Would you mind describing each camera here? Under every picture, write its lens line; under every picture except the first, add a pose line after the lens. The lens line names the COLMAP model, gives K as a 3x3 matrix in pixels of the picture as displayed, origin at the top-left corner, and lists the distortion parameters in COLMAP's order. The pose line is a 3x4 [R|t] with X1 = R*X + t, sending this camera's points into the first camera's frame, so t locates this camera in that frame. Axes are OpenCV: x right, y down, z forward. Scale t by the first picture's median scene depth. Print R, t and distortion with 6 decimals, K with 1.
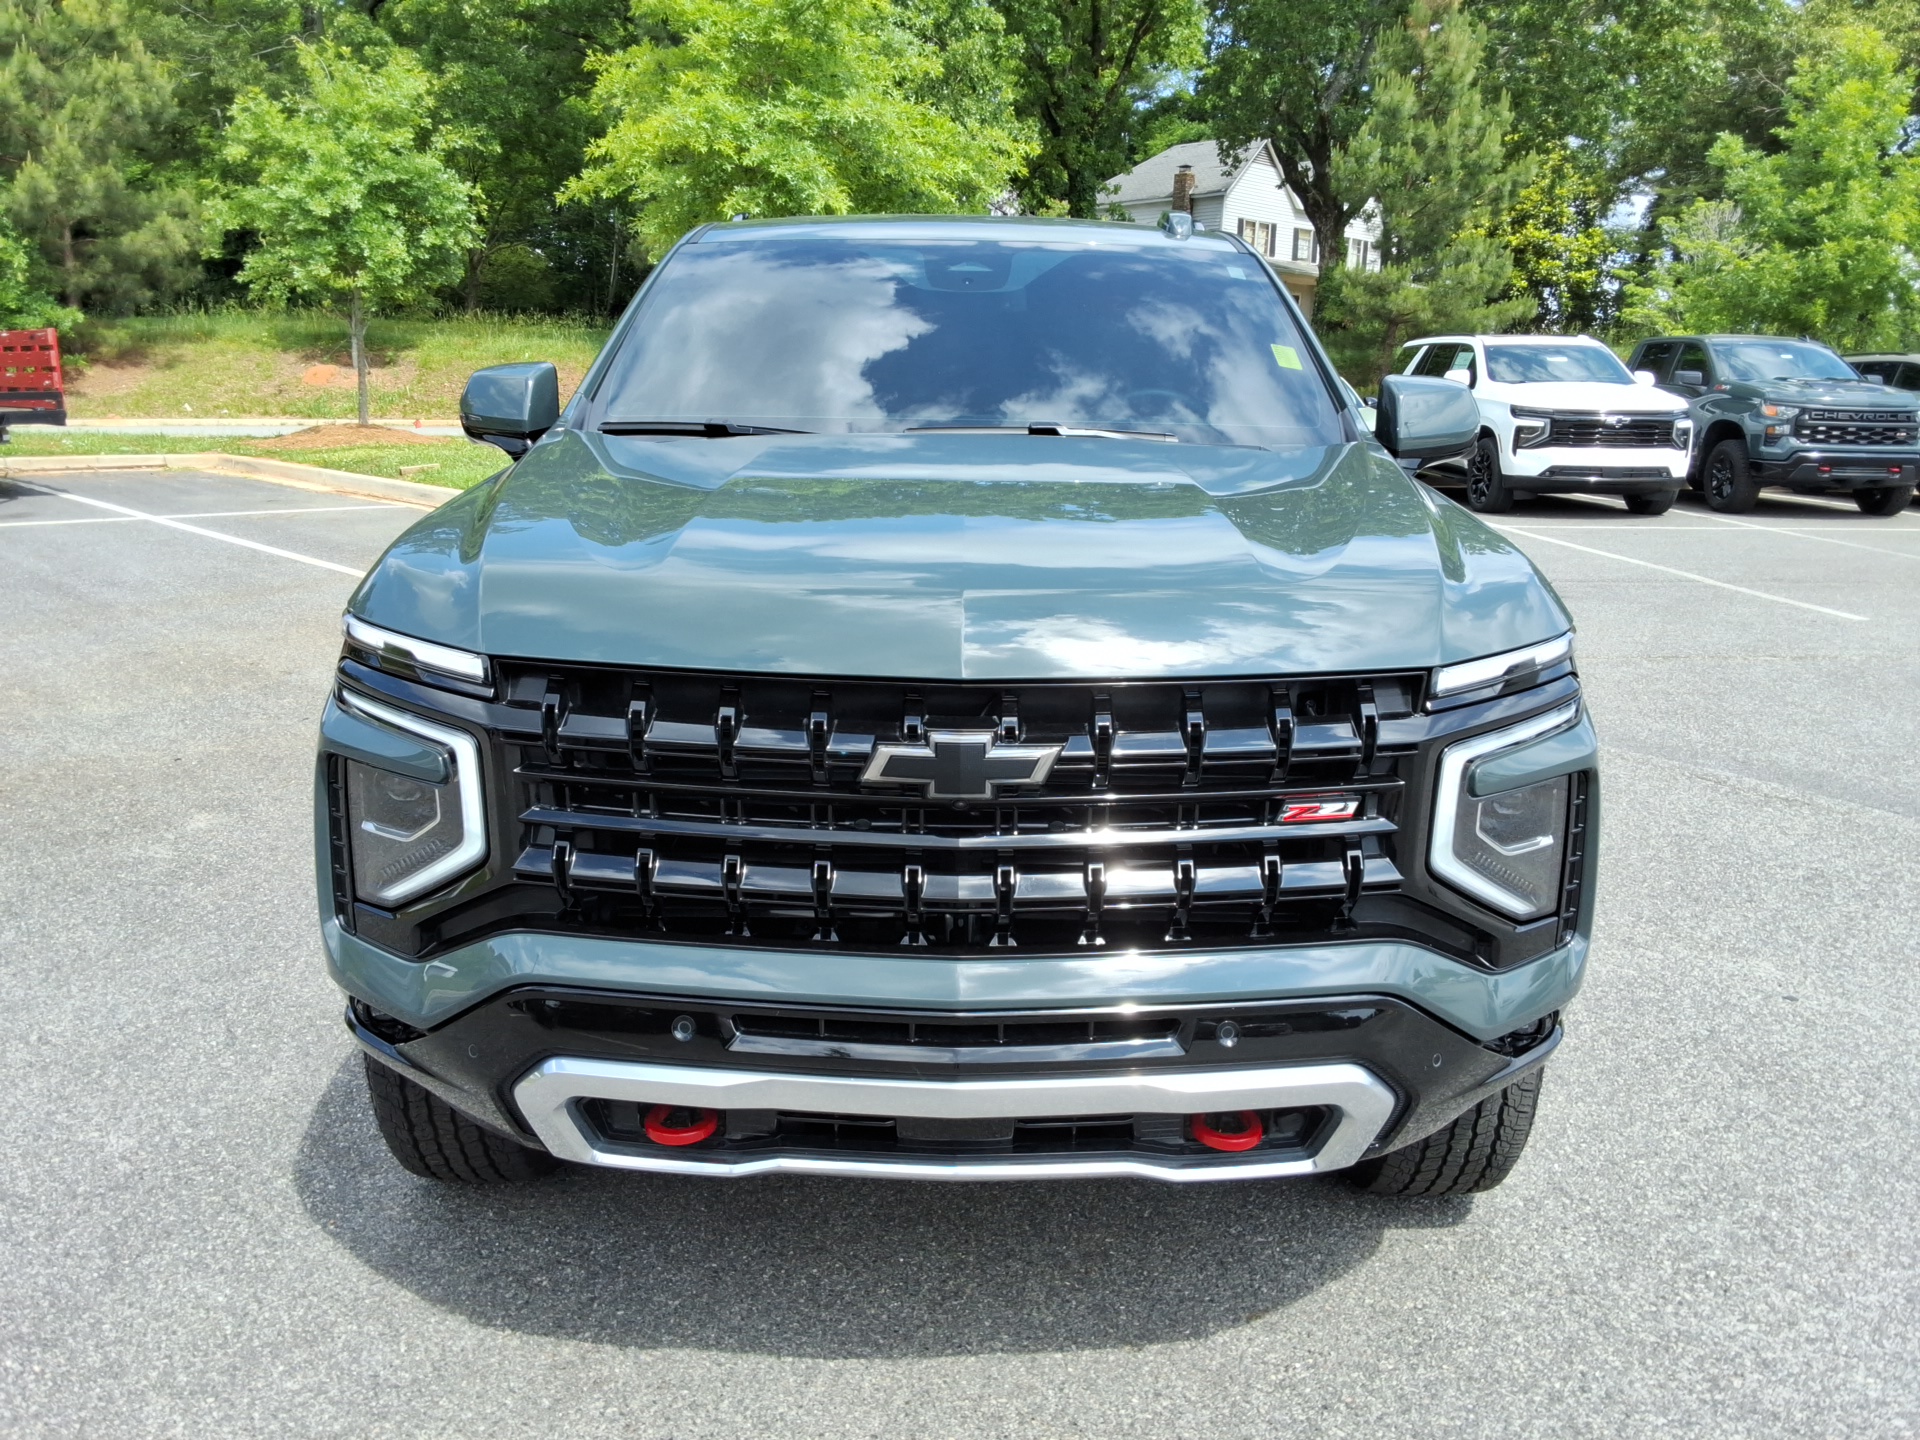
lens RADIAL K [[1561.6, 0, 974.5], [0, 1561.6, 692.4], [0, 0, 1]] dist [0.109623, -0.170030]
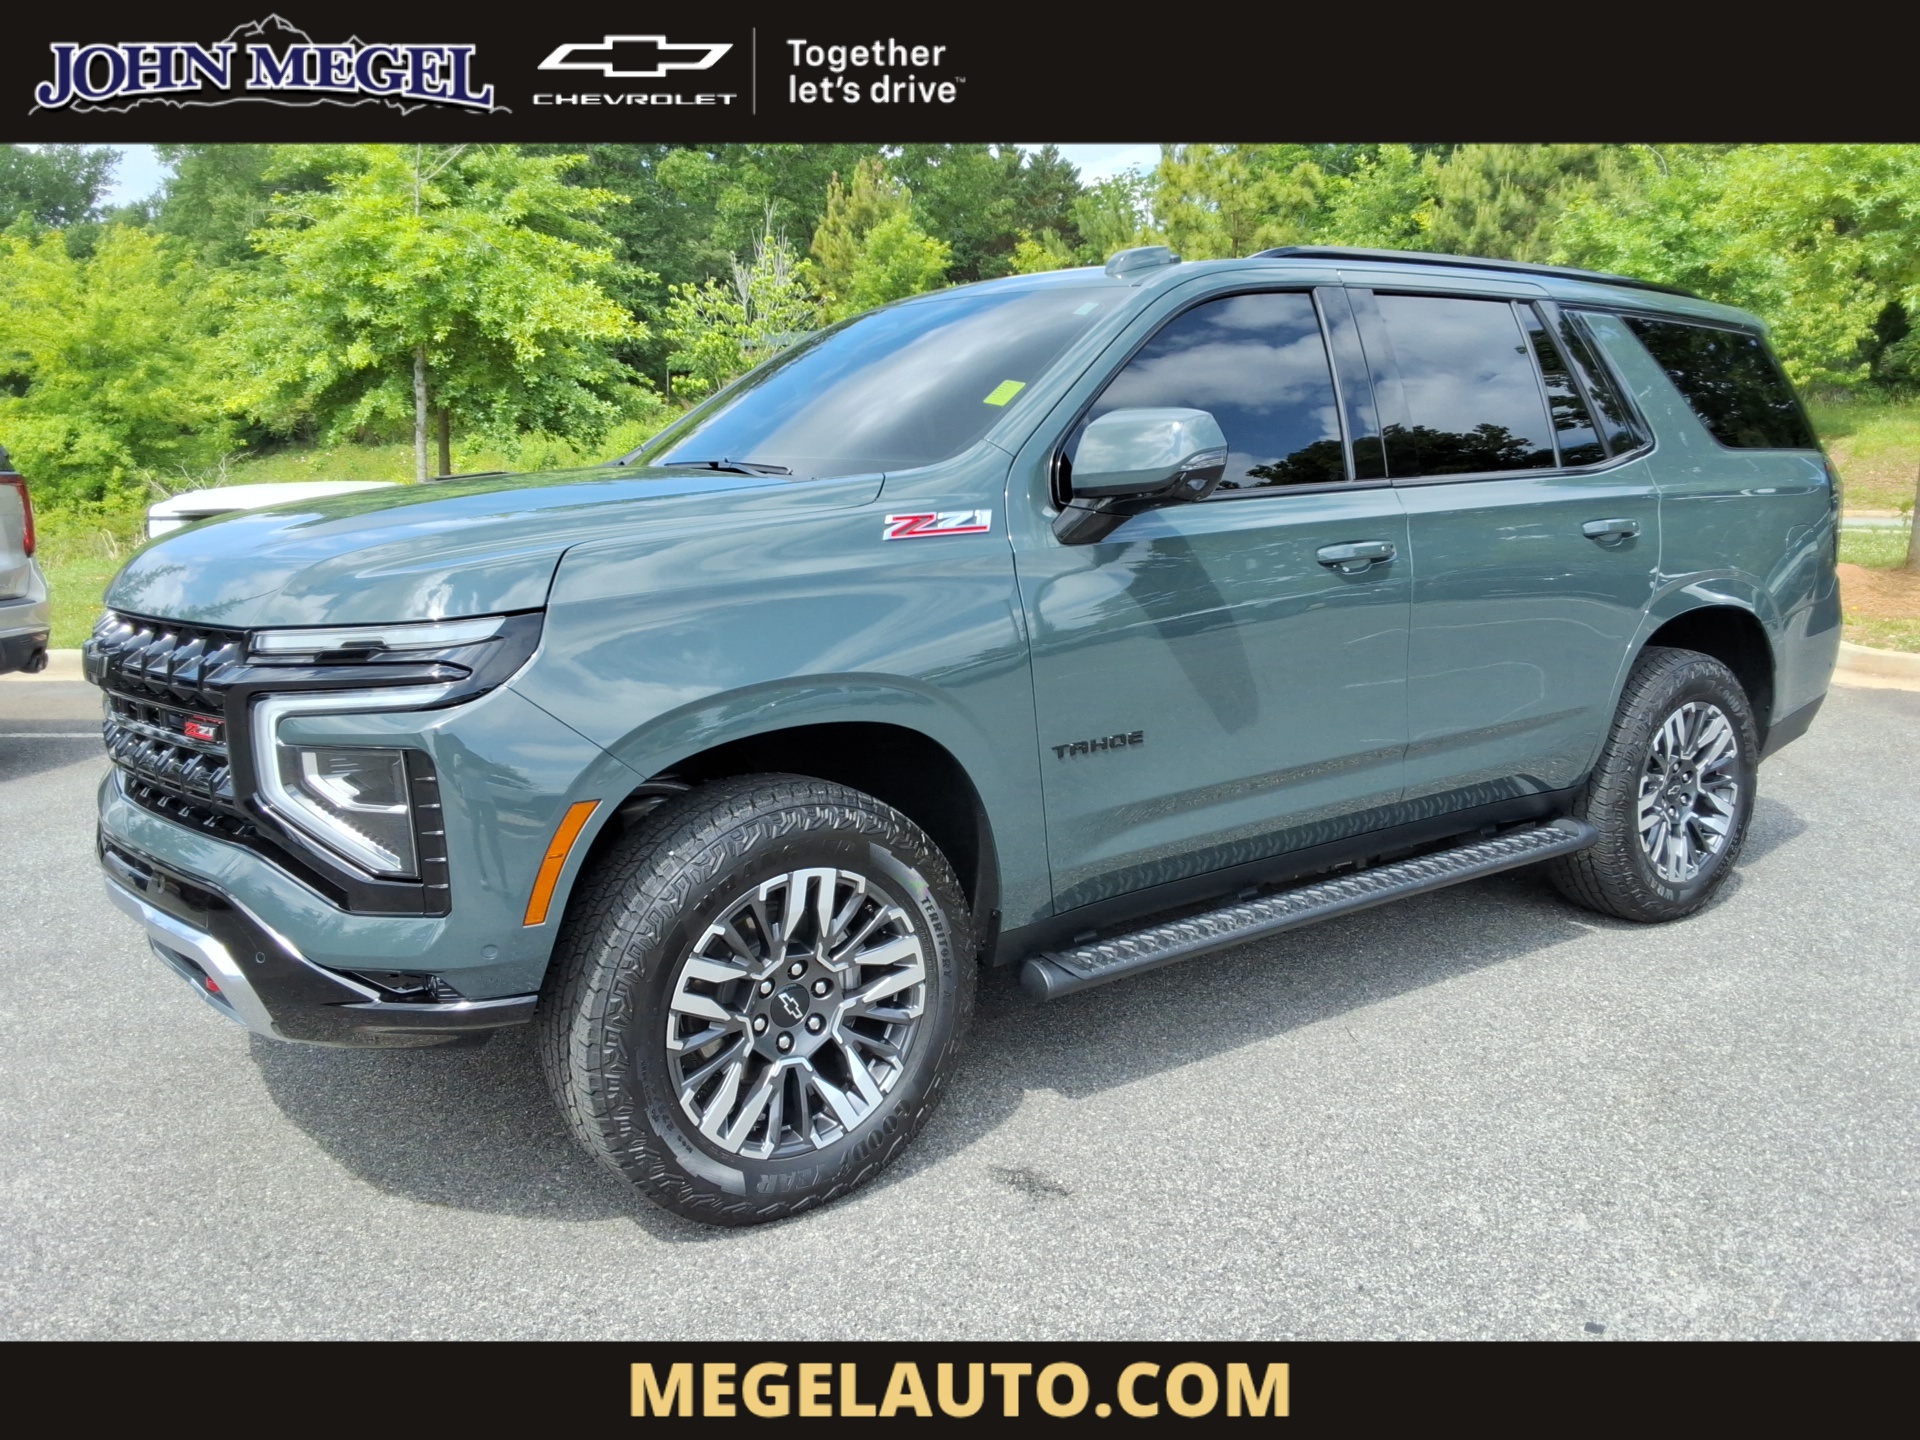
lens RADIAL K [[1547.1, 0, 970.4], [0, 1547.1, 697.6], [0, 0, 1]] dist [0.121899, -0.179391]
pose [[0.589142, 0.103321, -0.801396, 1.264492], [-0.148215, 0.988782, 0.018521, -0.054127], [0.794320, 0.107867, 0.597847, 0.562925]]
